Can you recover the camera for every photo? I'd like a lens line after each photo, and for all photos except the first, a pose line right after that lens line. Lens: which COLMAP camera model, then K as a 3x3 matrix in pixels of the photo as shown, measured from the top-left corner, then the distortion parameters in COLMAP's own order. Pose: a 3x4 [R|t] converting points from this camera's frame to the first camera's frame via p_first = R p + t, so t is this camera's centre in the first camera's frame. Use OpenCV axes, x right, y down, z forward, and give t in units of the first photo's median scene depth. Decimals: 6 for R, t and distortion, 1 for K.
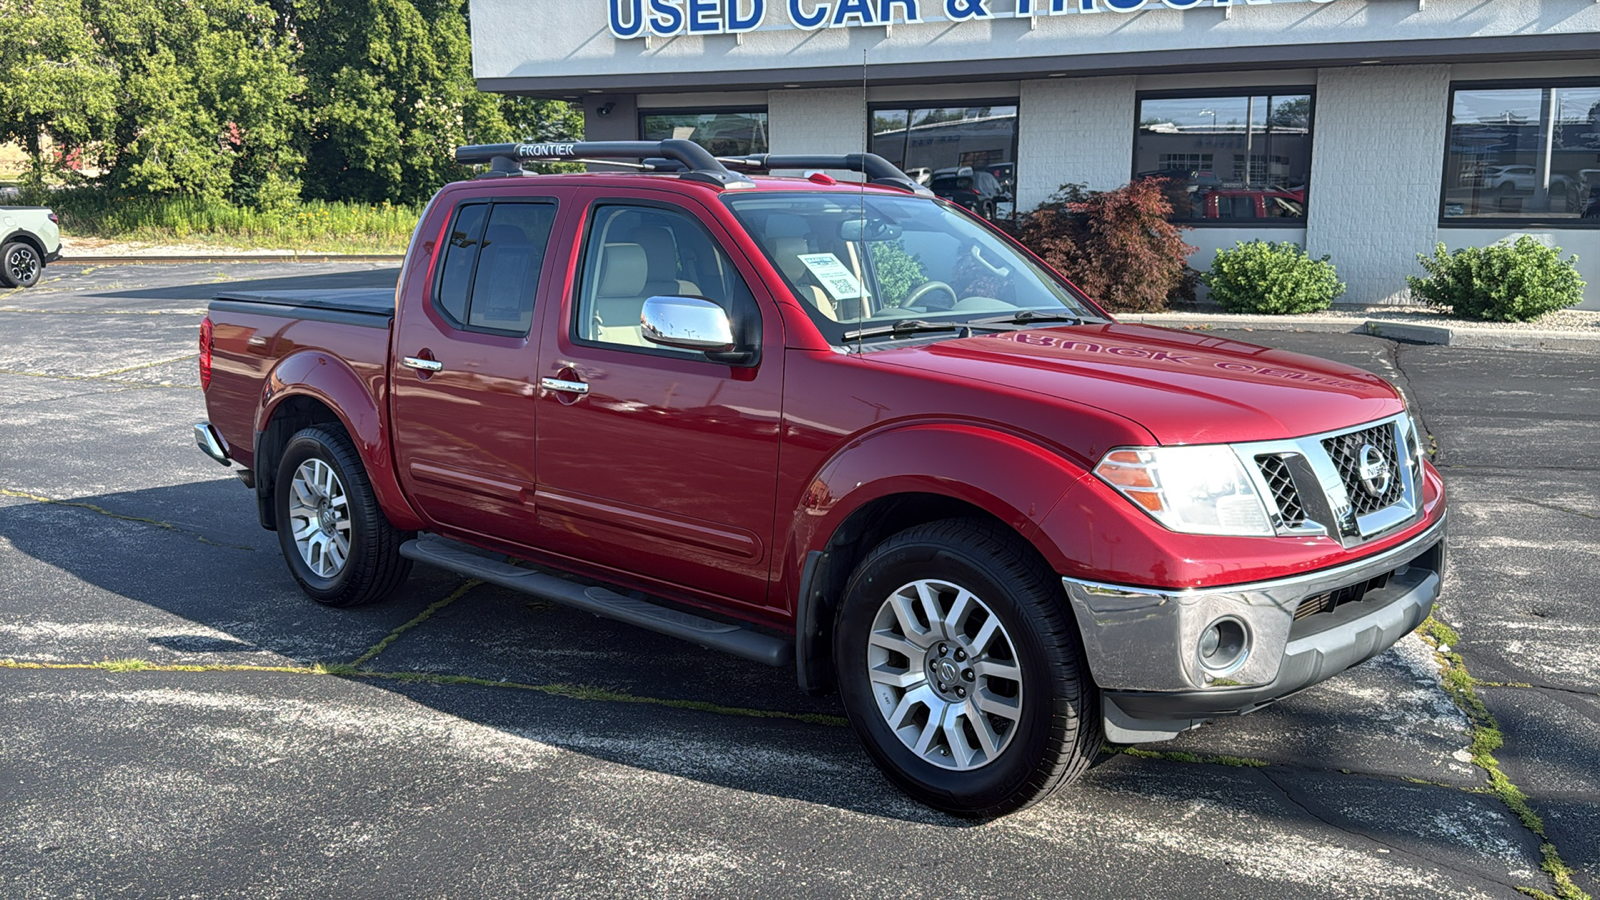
lens RADIAL K [[1351.8, 0, 788.8], [0, 1351.8, 455.0], [0, 0, 1]] dist [0.180355, -0.360513]
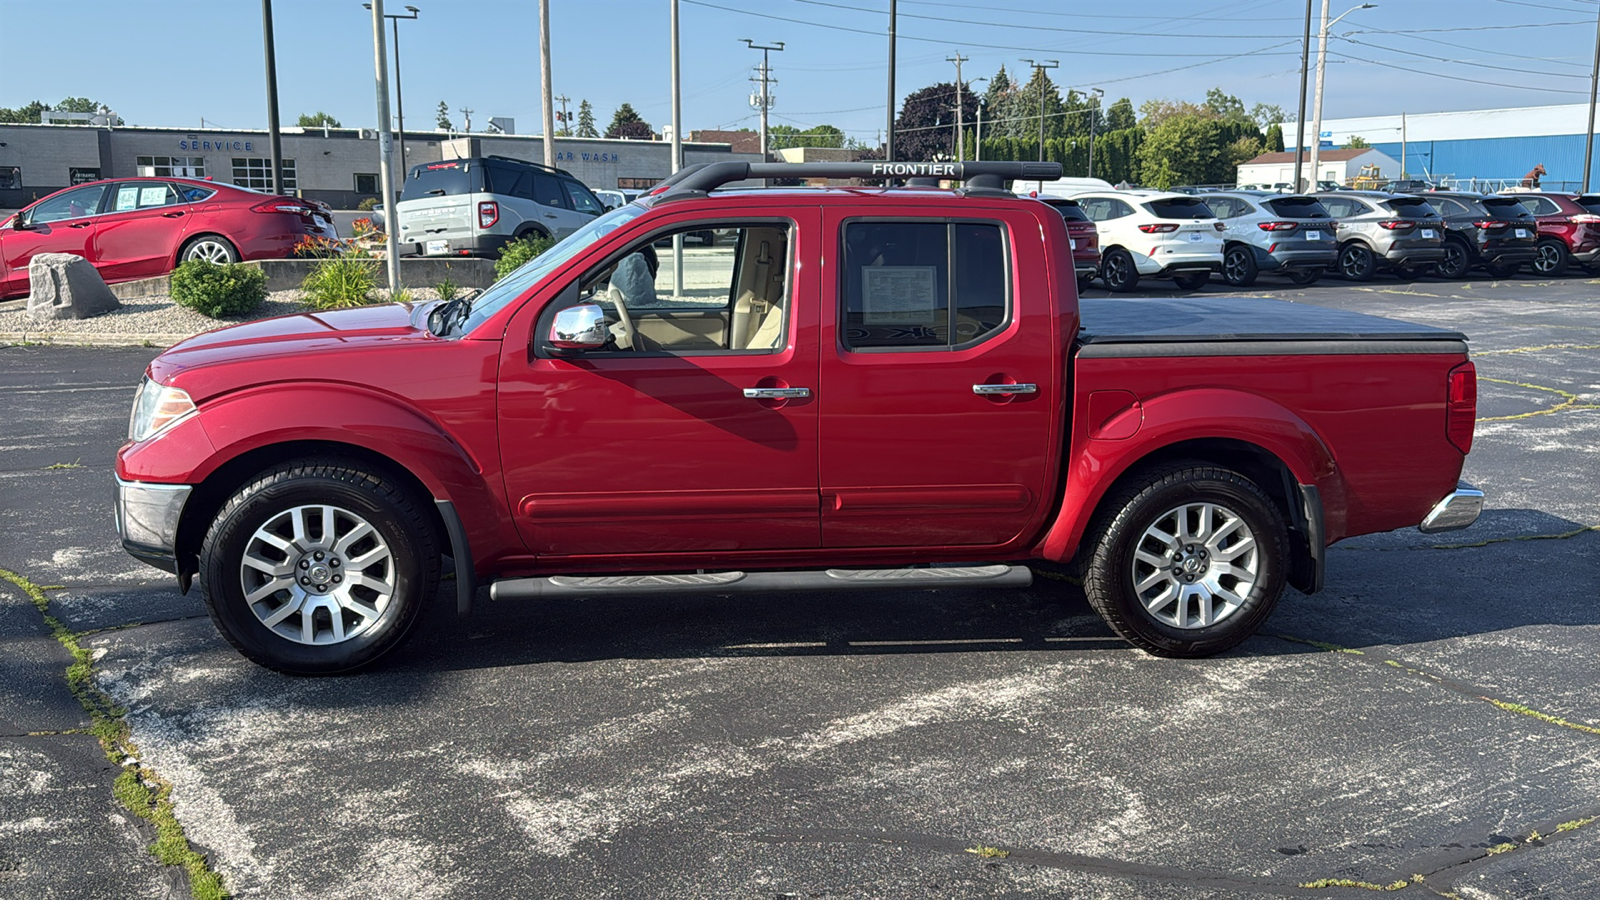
lens RADIAL K [[1370.8, 0, 800.0], [0, 1370.8, 450.0], [0, 0, 1]] dist [0.199697, -0.414620]
pose [[-0.608042, 0.135783, -0.782207, 0.287020], [-0.149287, 0.948134, 0.280633, -0.108526], [0.779743, 0.287410, -0.556235, 0.575635]]
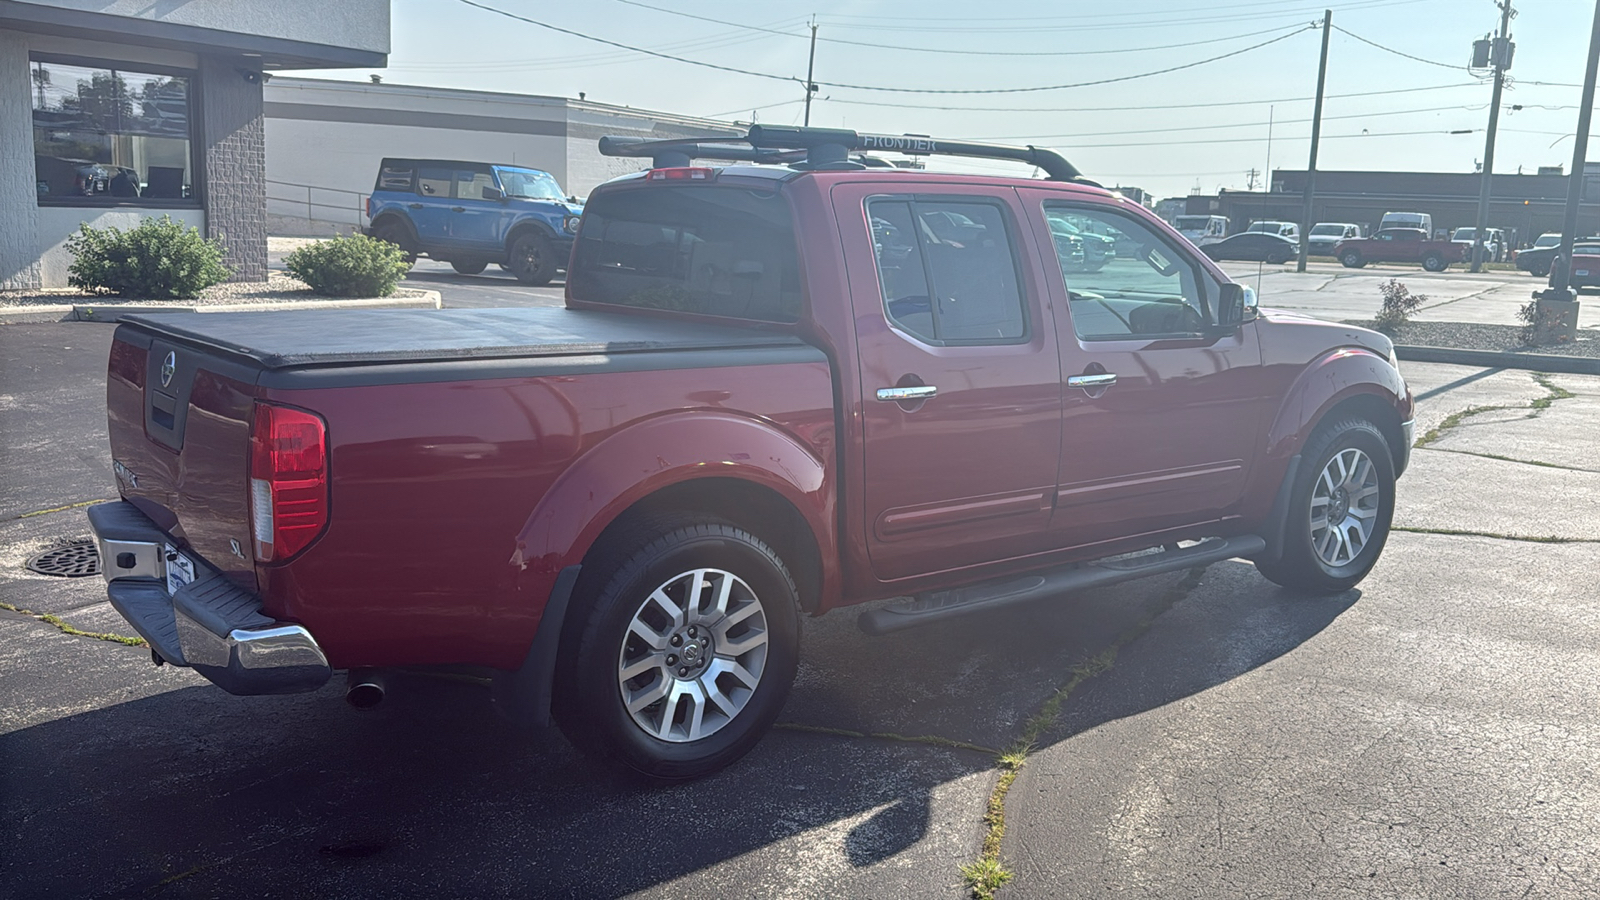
lens RADIAL K [[1371.2, 0, 791.8], [0, 1371.2, 448.1], [0, 0, 1]] dist [0.153641, -0.296123]
pose [[0.172328, -0.162754, 0.971501, -0.374347], [0.147084, 0.979451, 0.137995, -0.054233], [-0.973997, 0.119112, 0.192725, 0.308999]]
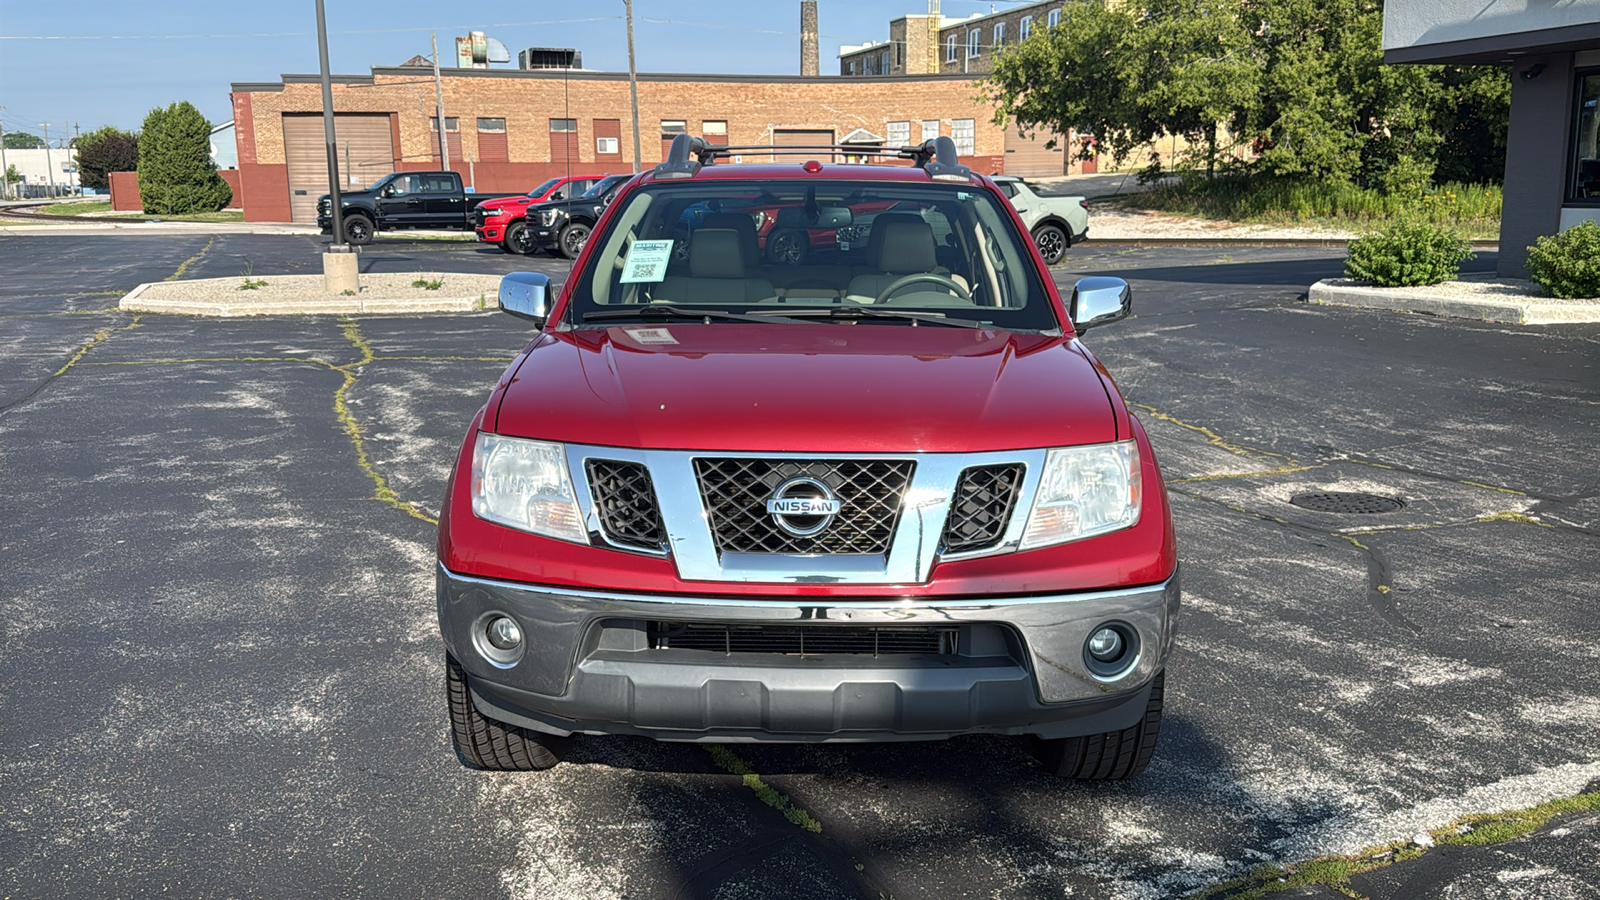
lens RADIAL K [[1351.8, 0, 788.8], [0, 1351.8, 455.0], [0, 0, 1]] dist [0.180355, -0.360513]
pose [[0.670093, 0.134335, -0.730020, 0.247328], [-0.125549, 0.989829, 0.066901, -0.018298], [0.731582, 0.046823, 0.680144, 0.100992]]
